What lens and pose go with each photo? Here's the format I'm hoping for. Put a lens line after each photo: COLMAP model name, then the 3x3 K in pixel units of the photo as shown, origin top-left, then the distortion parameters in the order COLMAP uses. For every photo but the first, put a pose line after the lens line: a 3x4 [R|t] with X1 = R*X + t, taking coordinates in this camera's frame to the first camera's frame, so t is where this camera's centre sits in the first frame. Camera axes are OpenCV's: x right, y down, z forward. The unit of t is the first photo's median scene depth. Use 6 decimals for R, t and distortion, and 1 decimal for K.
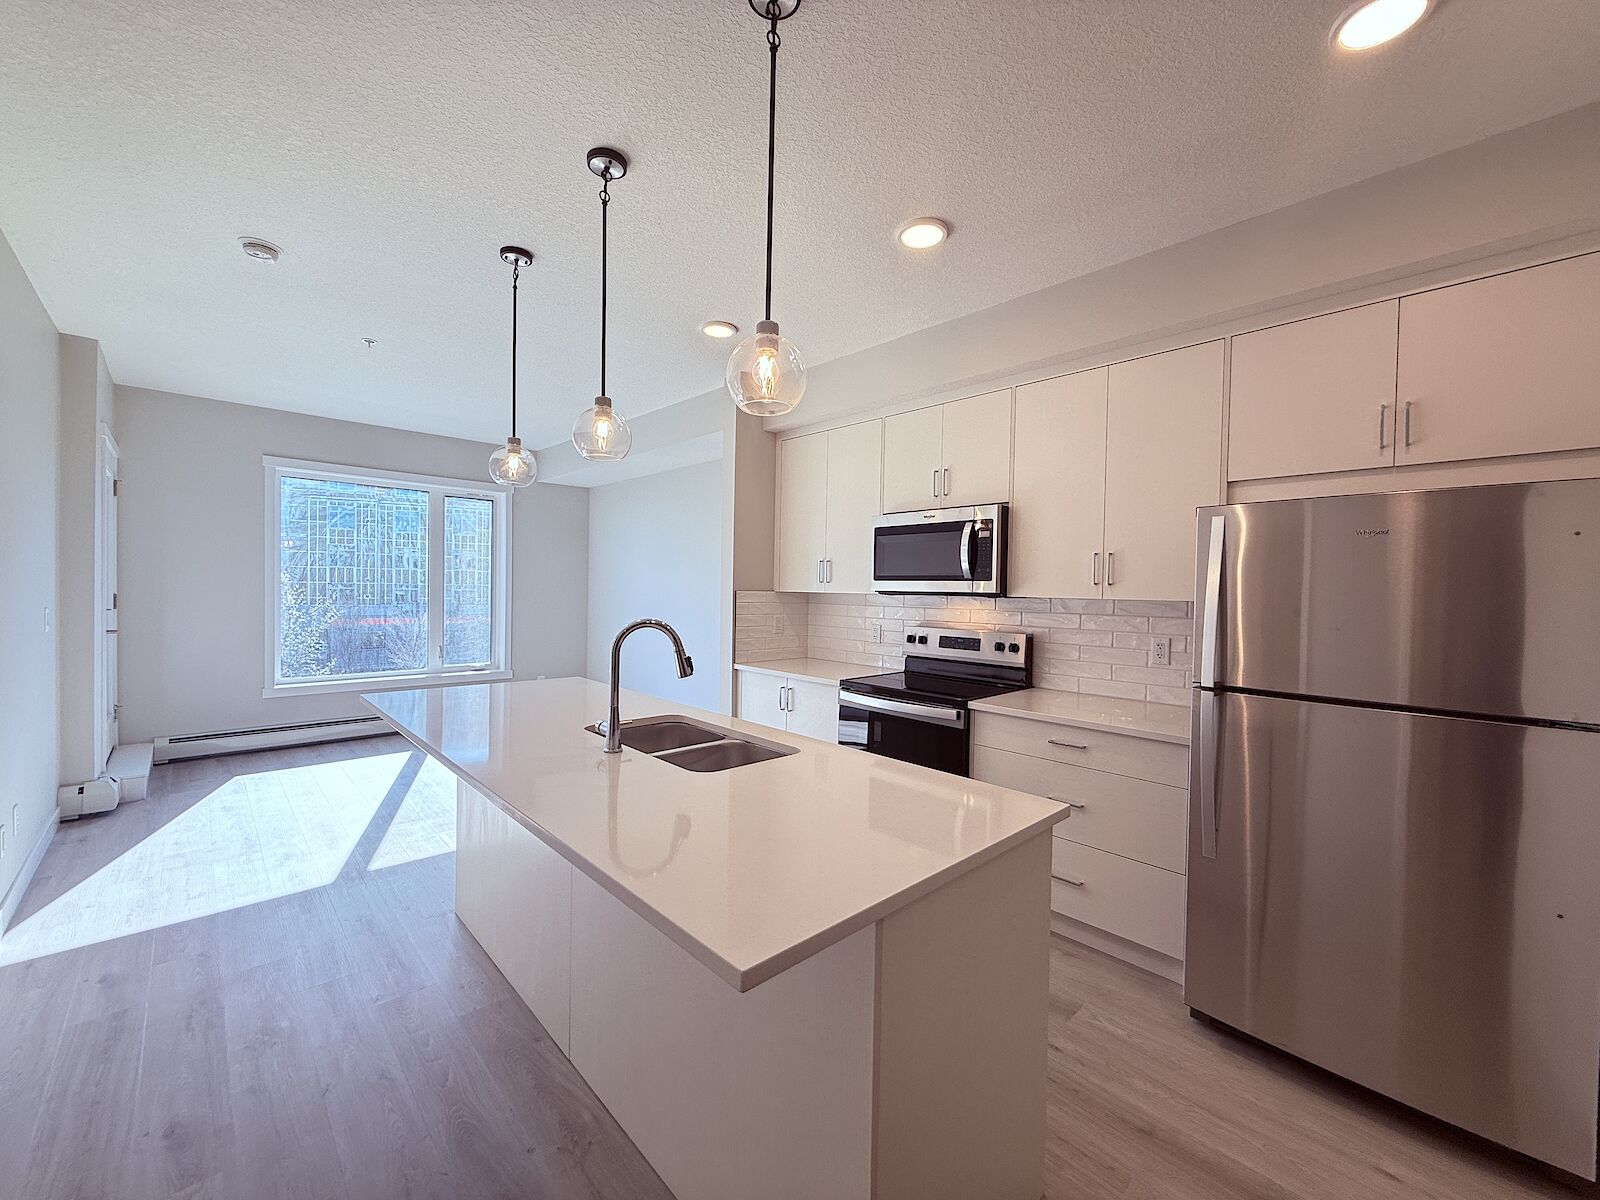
lens RADIAL K [[621.3, 0, 791.8], [0, 621.3, 595.5], [0, 0, 1]] dist [-0.000249, 0.000031]
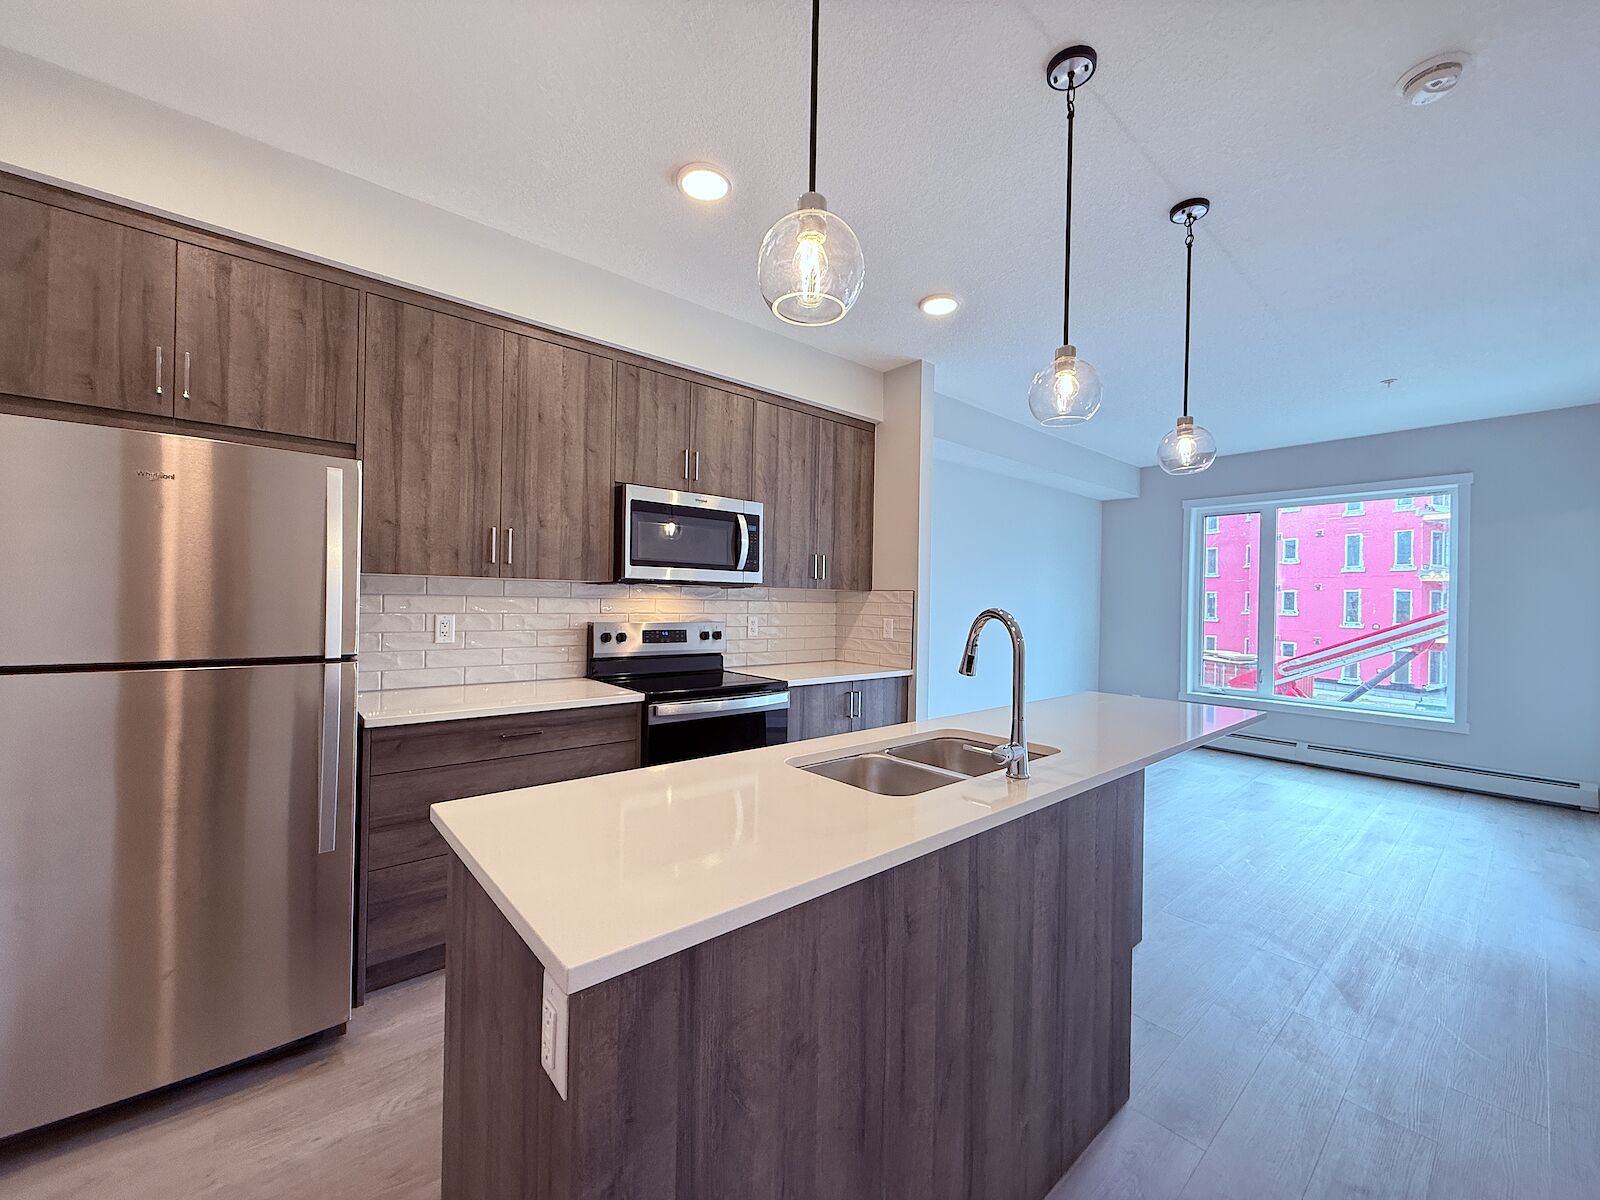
lens RADIAL K [[636.2, 0, 800.0], [0, 636.2, 600.0], [0, 0, 1]] dist [-0.001627, 0.000115]
pose [[0.052582, -0.011444, 0.998551, -0.749430], [0.001243, 0.999934, 0.011395, 0.011776], [-0.998616, 0.000642, 0.052593, 0.817769]]
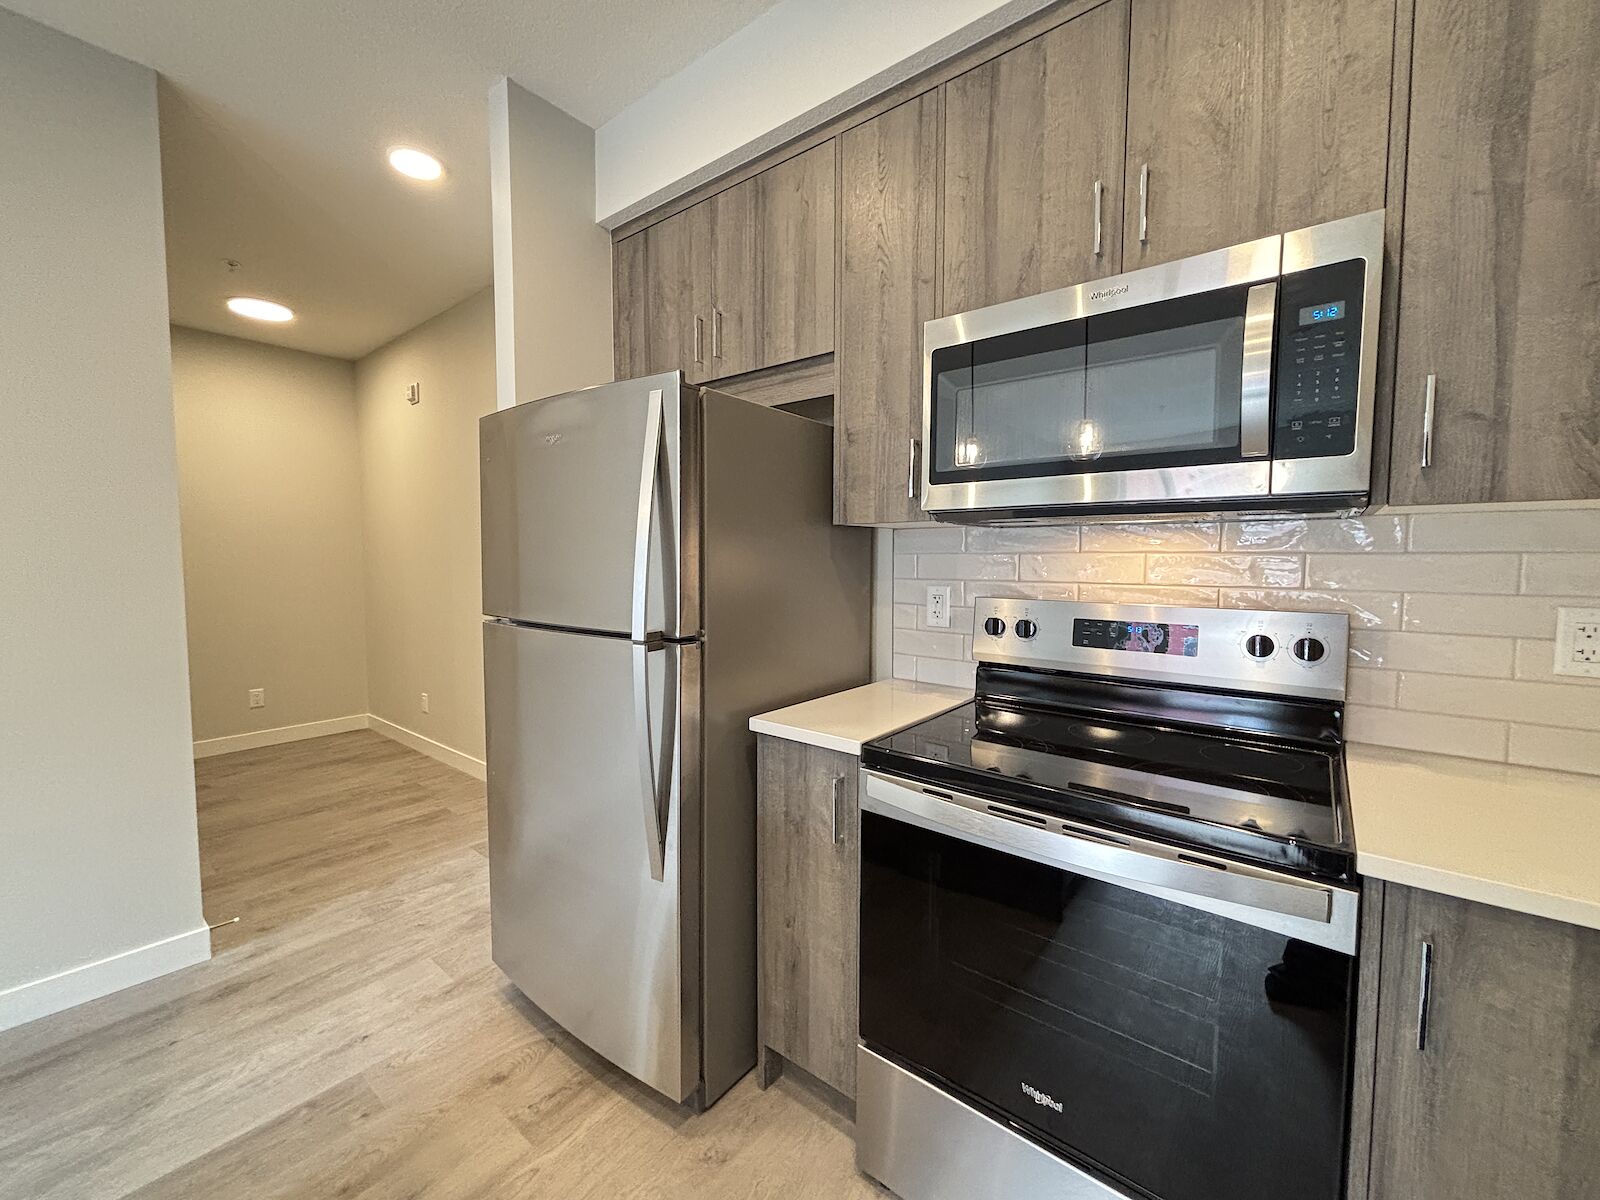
lens RADIAL K [[646.1, 0, 785.7], [0, 646.1, 596.2], [0, 0, 1]] dist [-0.002386, -0.000297]
pose [[0.991098, -0.020419, 0.131560, -0.017537], [0.014142, 0.998724, 0.048477, 0.028084], [-0.132382, -0.046185, 0.990122, 0.662218]]
